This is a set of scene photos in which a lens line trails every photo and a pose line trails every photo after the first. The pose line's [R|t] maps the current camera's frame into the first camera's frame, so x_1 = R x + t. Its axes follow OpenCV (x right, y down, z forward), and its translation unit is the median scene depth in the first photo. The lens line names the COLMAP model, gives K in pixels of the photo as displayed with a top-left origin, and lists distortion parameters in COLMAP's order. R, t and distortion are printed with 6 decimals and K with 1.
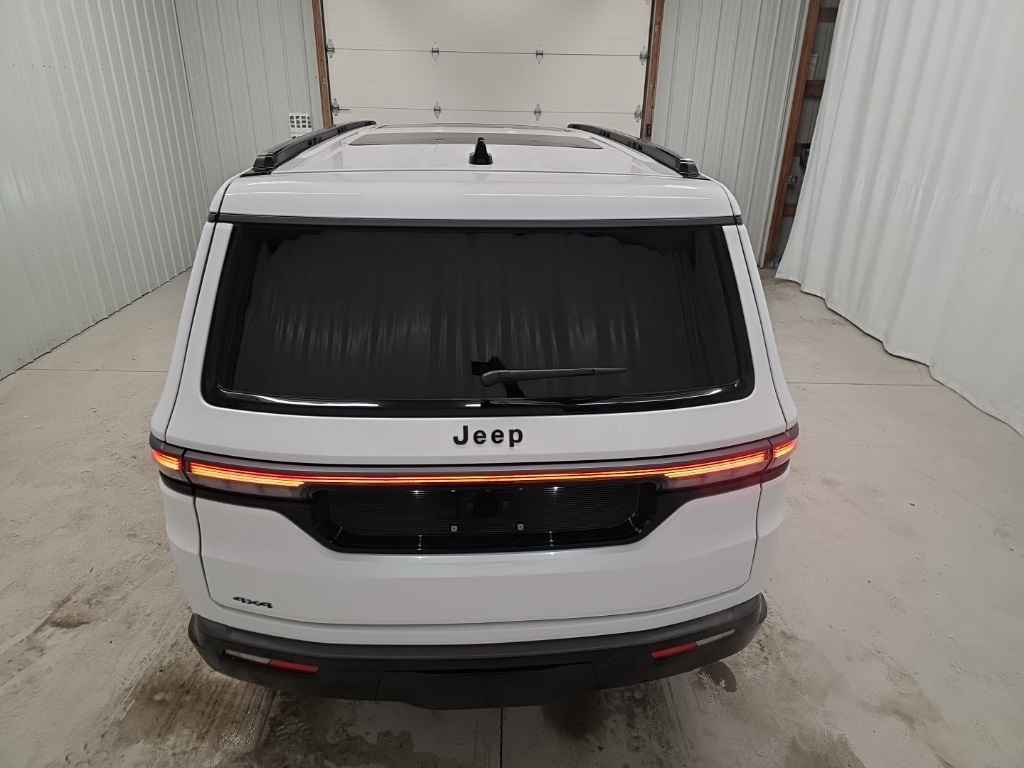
lens RADIAL K [[689.2, 0, 512.0], [0, 689.2, 384.0], [0, 0, 1]] dist [0.059186, -0.049449]
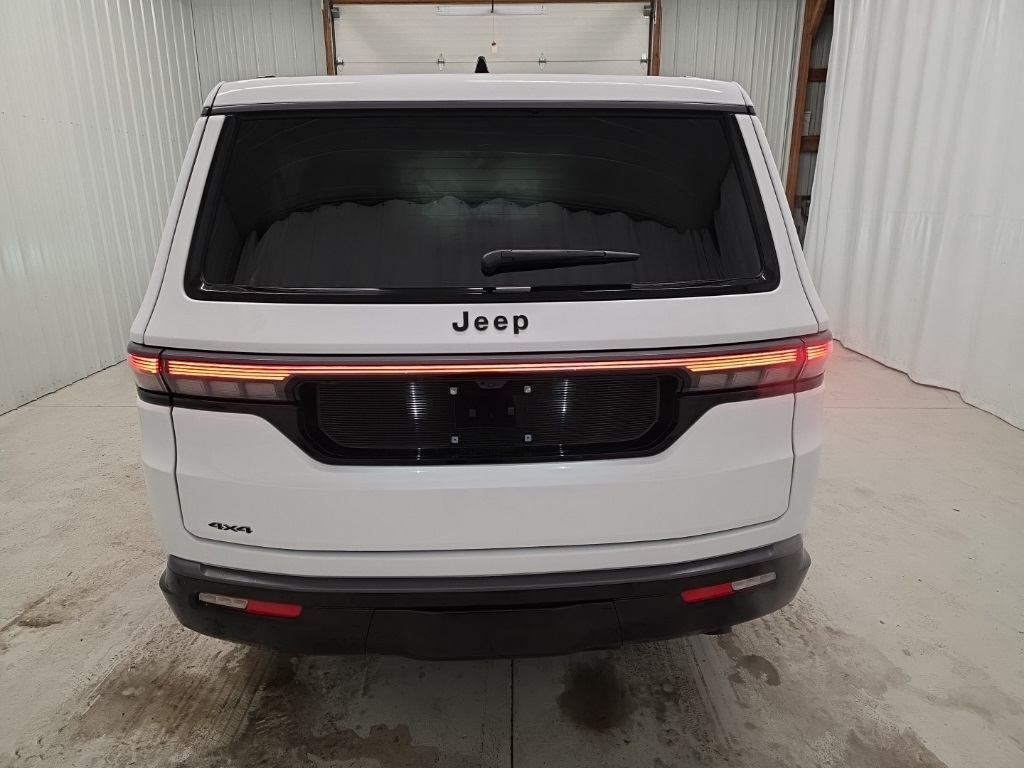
lens RADIAL K [[691.9, 0, 504.7], [0, 691.9, 358.3], [0, 0, 1]] dist [0.058328, -0.044951]
pose [[0.999615, -0.016025, -0.022665, 0.002838], [0.012488, 0.988847, -0.148407, 0.176594], [0.024791, 0.148067, 0.988667, 0.067208]]
